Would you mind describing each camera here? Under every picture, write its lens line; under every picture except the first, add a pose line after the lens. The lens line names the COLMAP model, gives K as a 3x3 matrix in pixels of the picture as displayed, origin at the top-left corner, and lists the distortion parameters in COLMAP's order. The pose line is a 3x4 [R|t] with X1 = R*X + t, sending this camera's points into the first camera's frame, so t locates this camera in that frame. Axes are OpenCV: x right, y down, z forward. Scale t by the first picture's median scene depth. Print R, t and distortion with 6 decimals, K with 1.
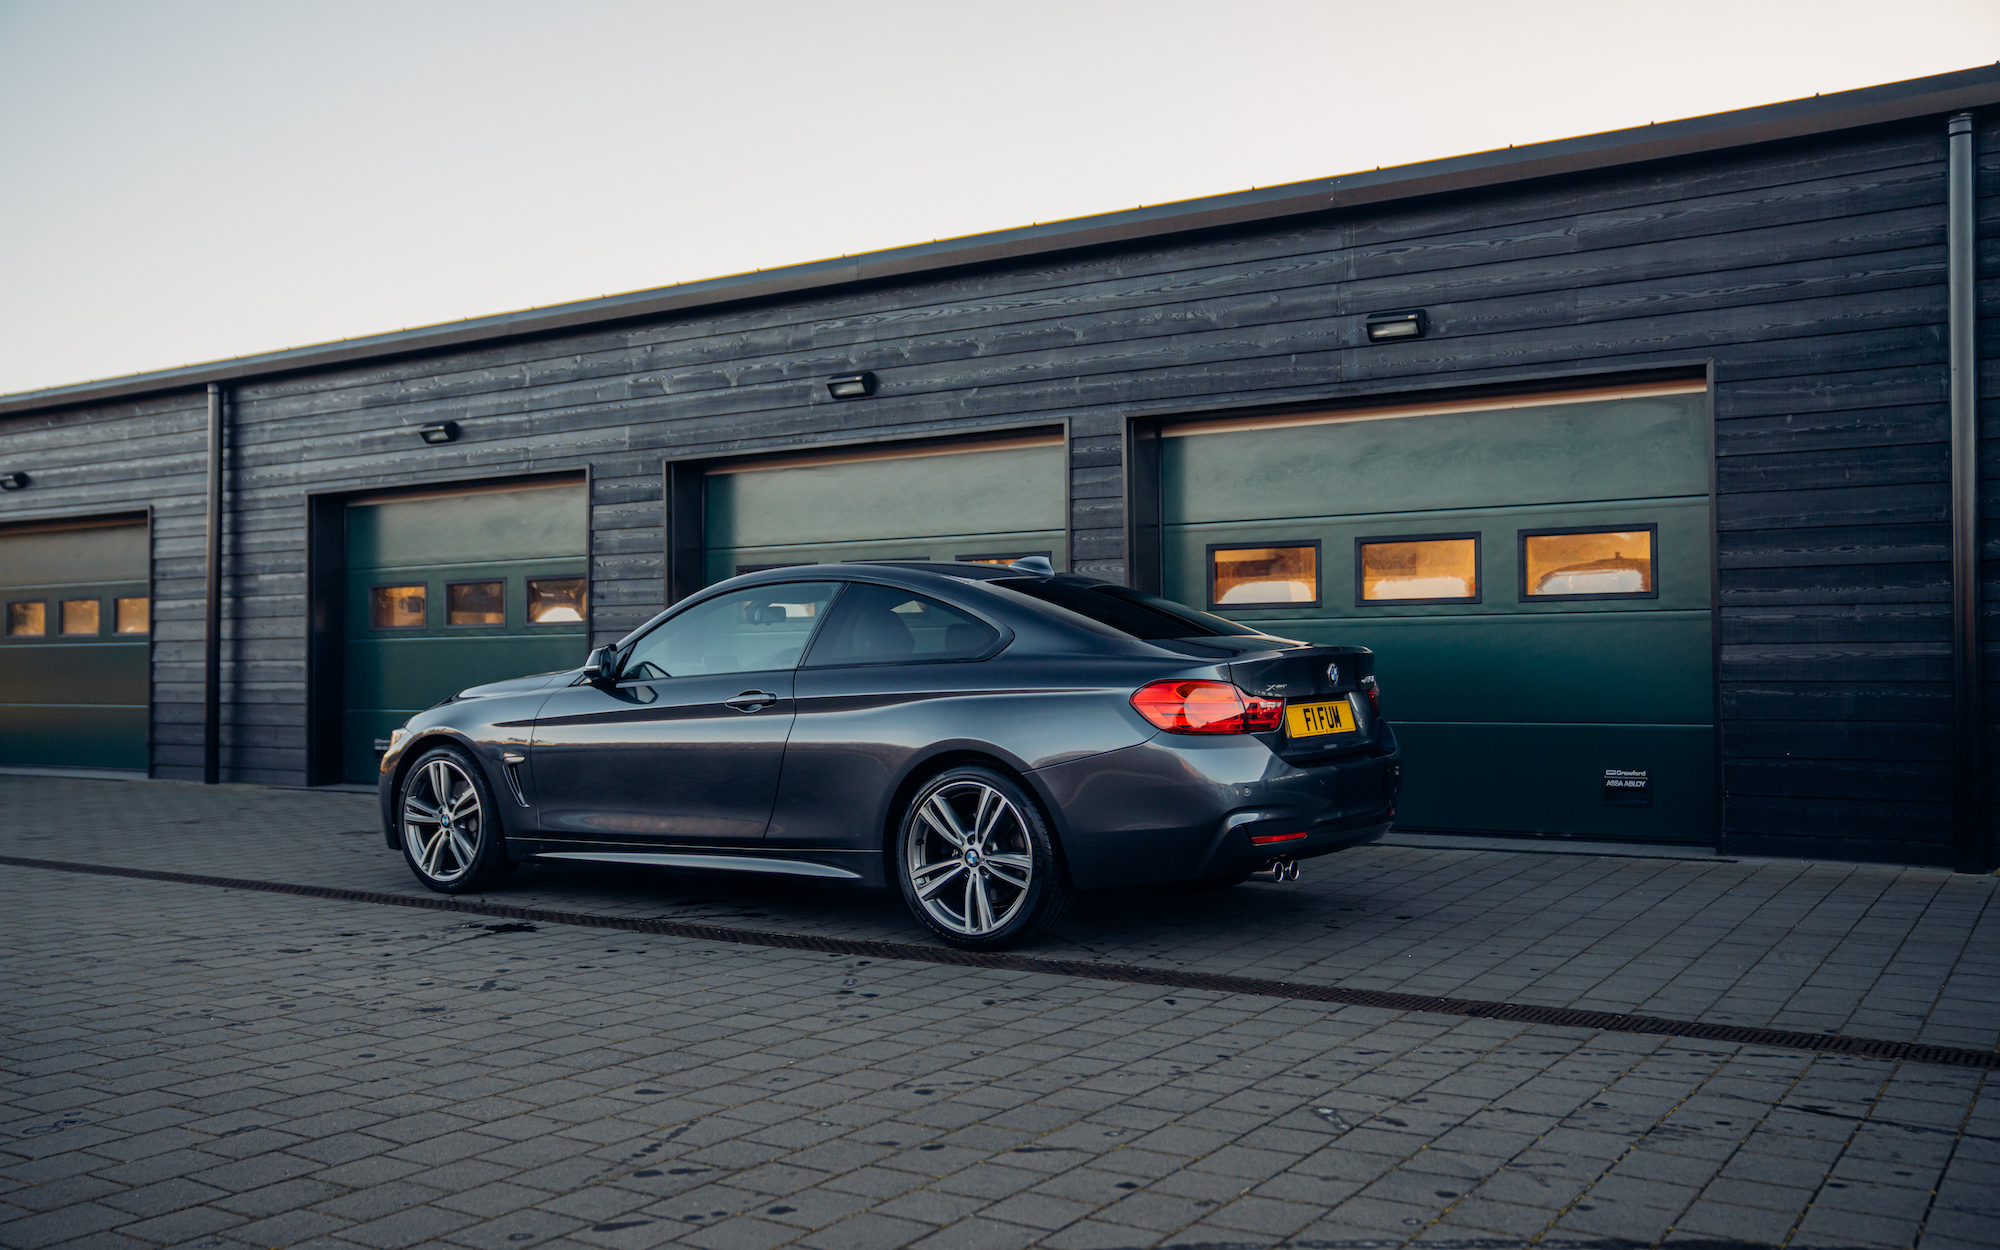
lens RADIAL K [[1838.3, 0, 937.3], [0, 1838.3, 622.9], [0, 0, 1]] dist [-0.080481, 0.176994]
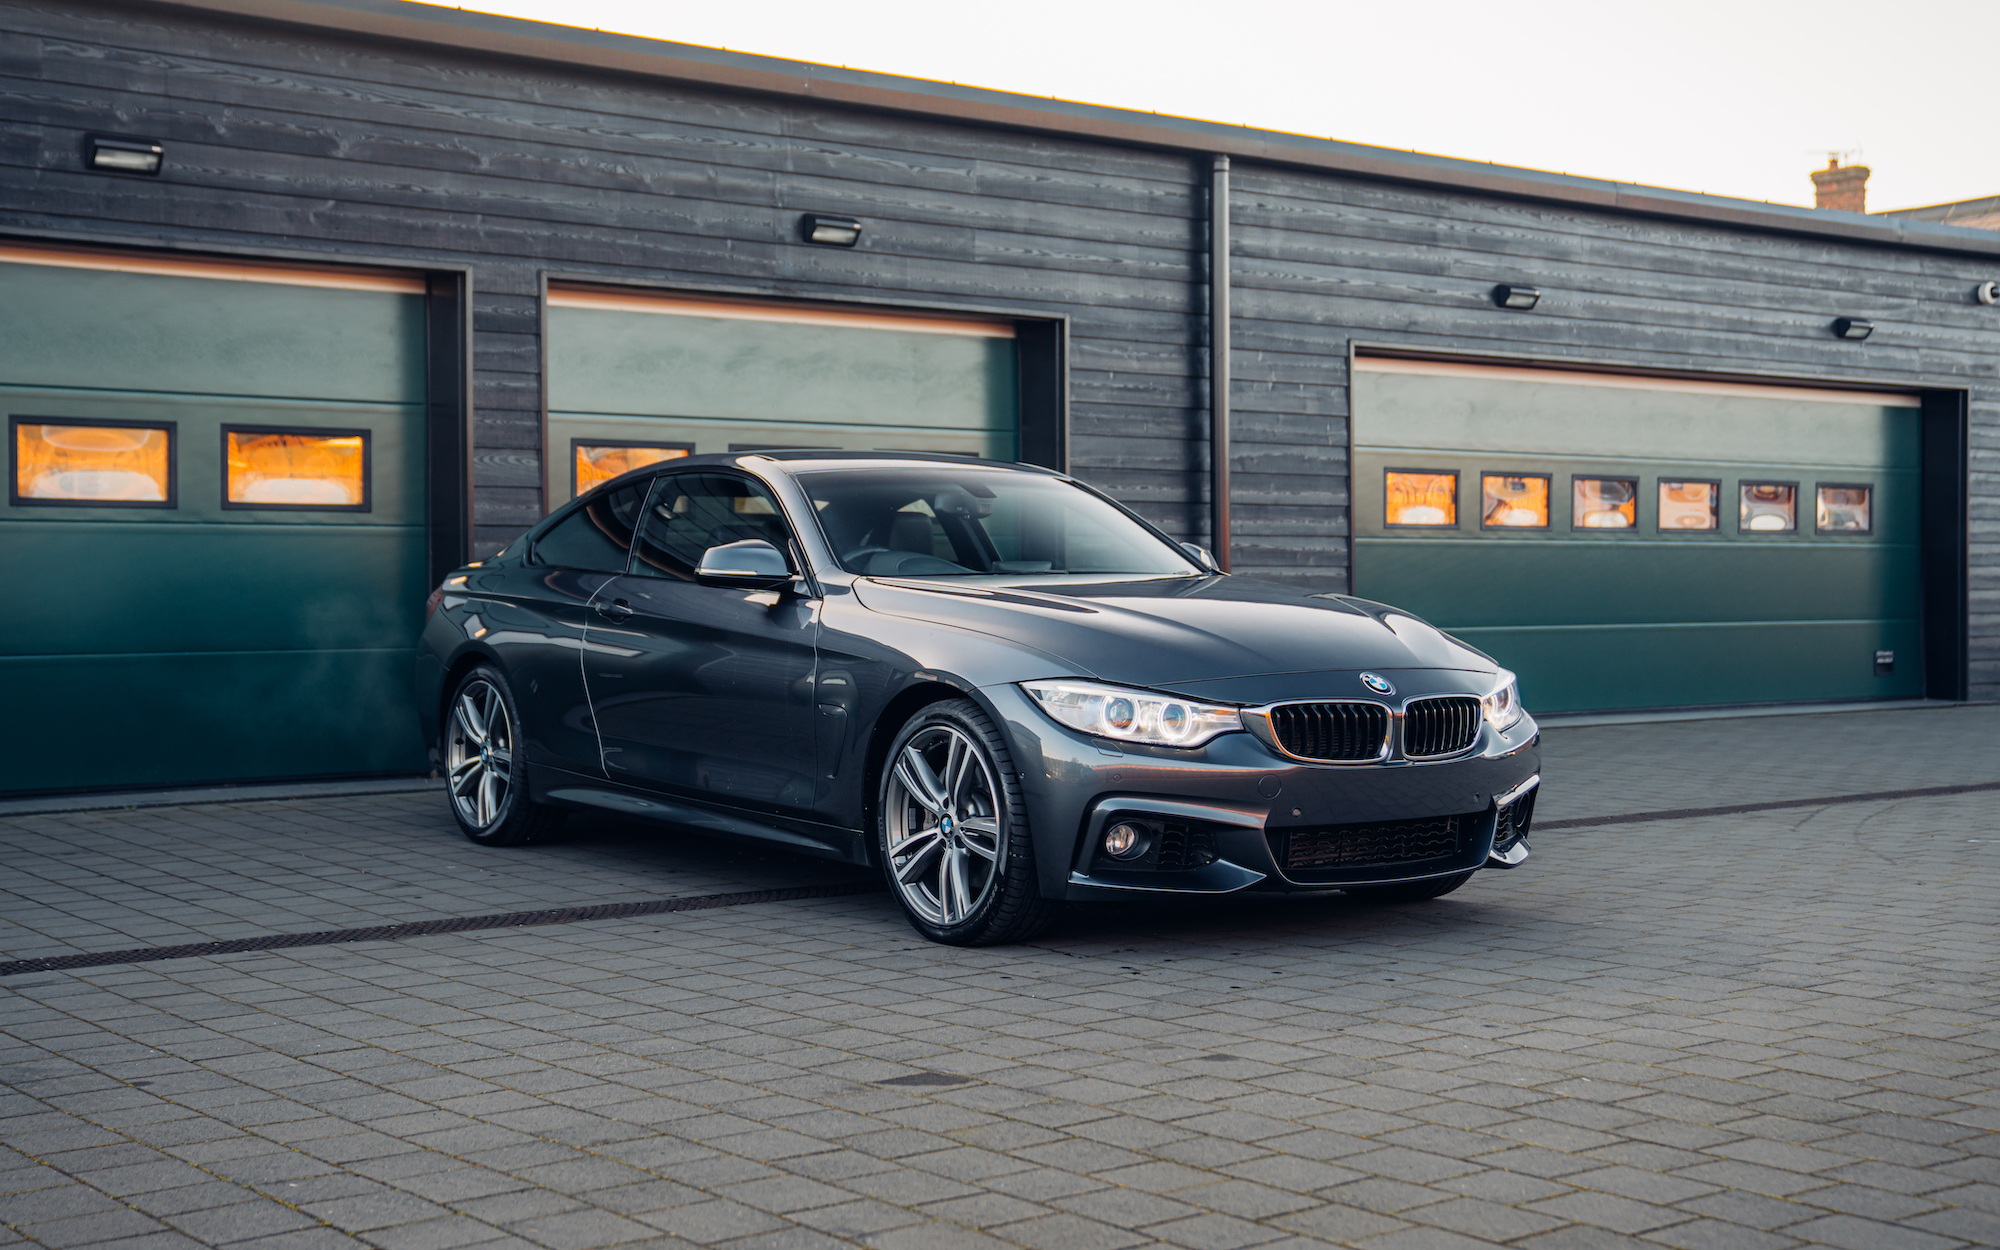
lens RADIAL K [[2602.3, 0, 994.9], [0, 2602.3, 595.5], [0, 0, 1]] dist [0.021091, 0.314278]
pose [[0.298414, 0.002557, 0.954433, -0.971854], [-0.022032, 0.999748, 0.004210, 0.020966], [-0.954182, -0.022284, 0.298395, 0.472208]]
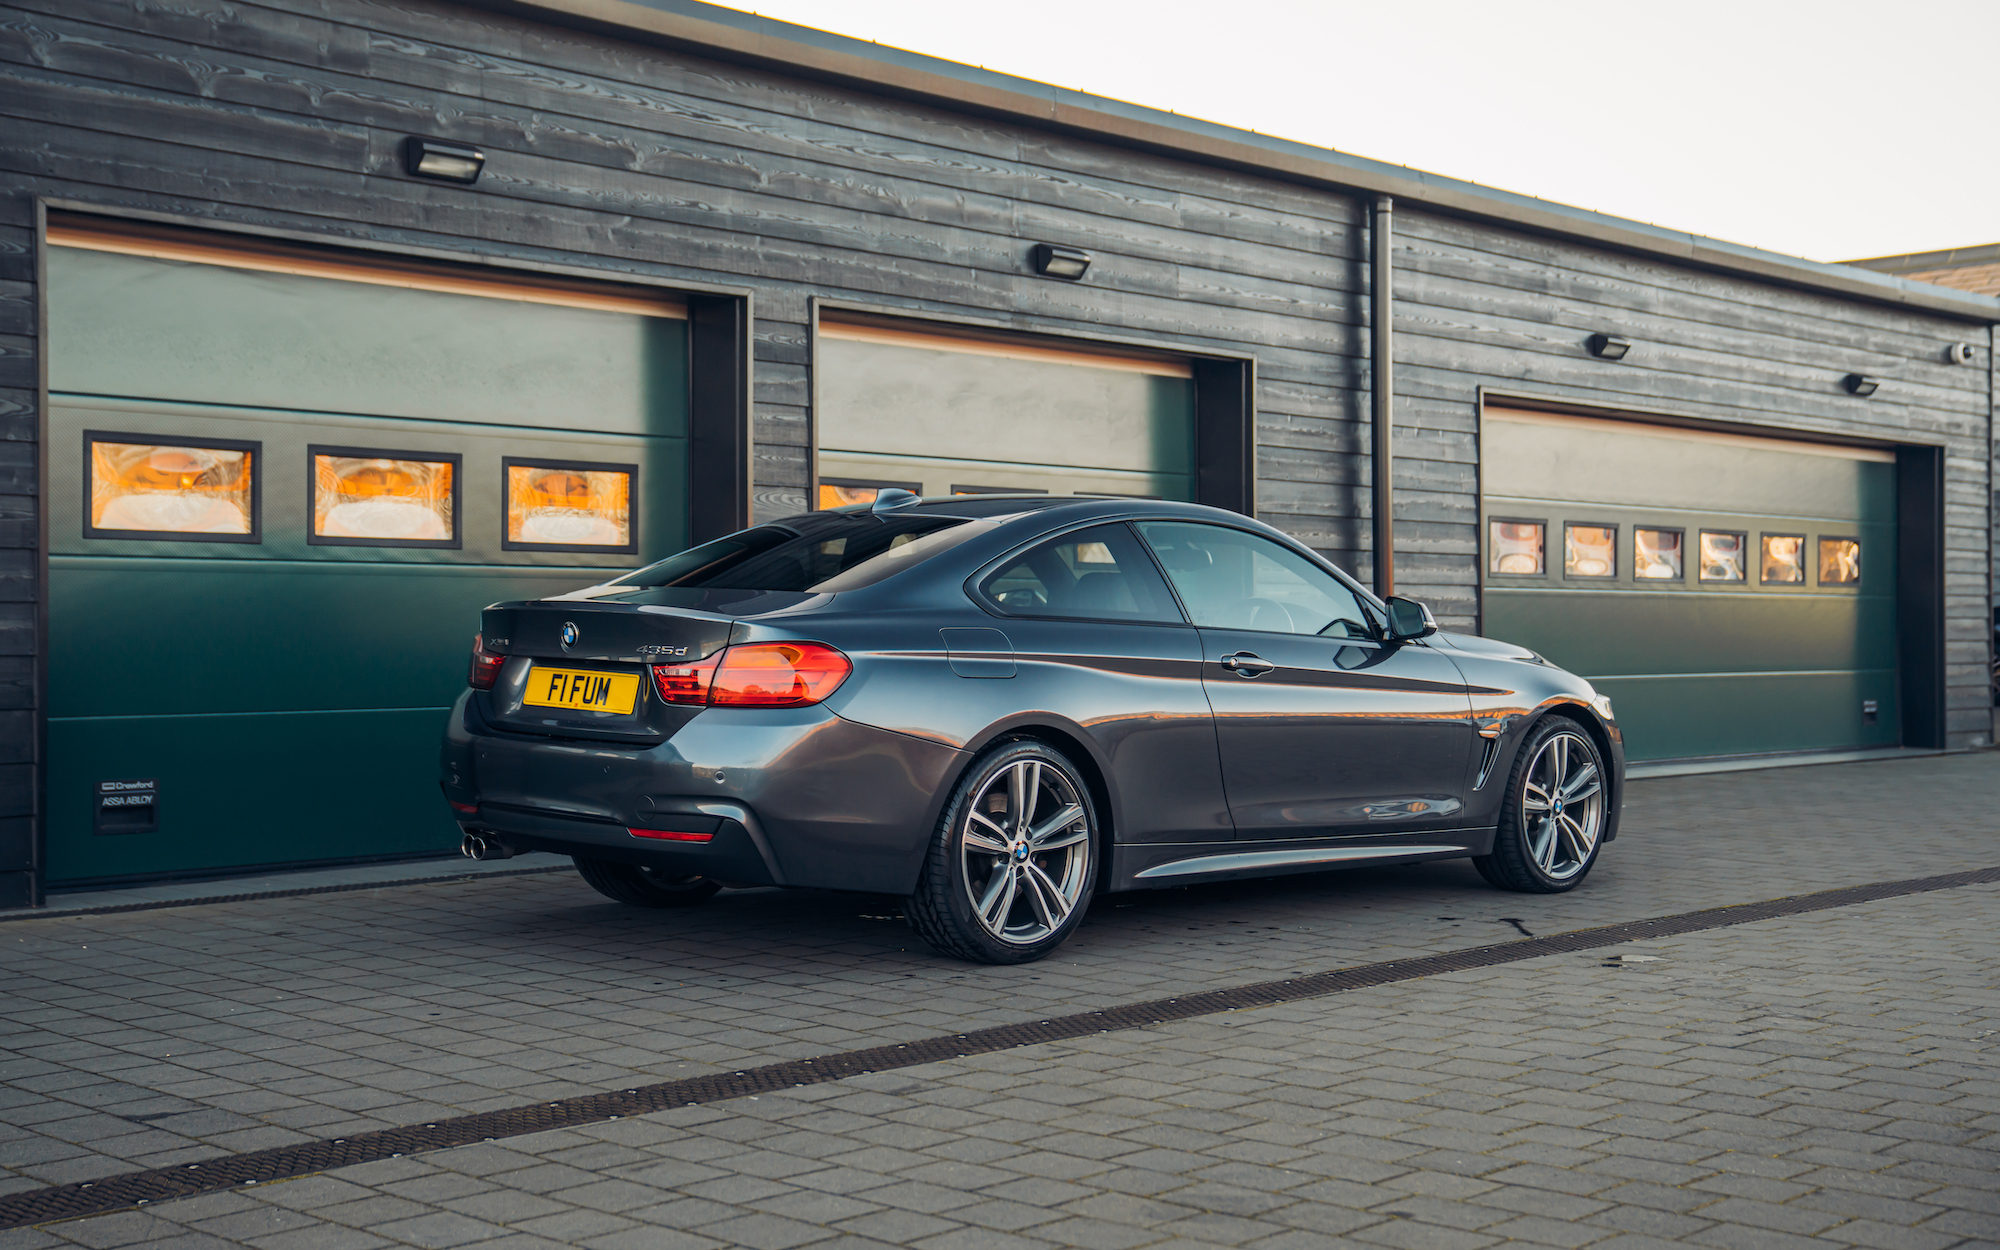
lens RADIAL K [[2602.3, 0, 994.9], [0, 2602.3, 595.5], [0, 0, 1]] dist [0.021091, 0.314278]
pose [[0.142723, 0.020782, 0.989545, -0.985612], [-0.024214, 0.999554, -0.017499, 0.027327], [-0.989466, -0.021463, 0.143162, 0.789923]]
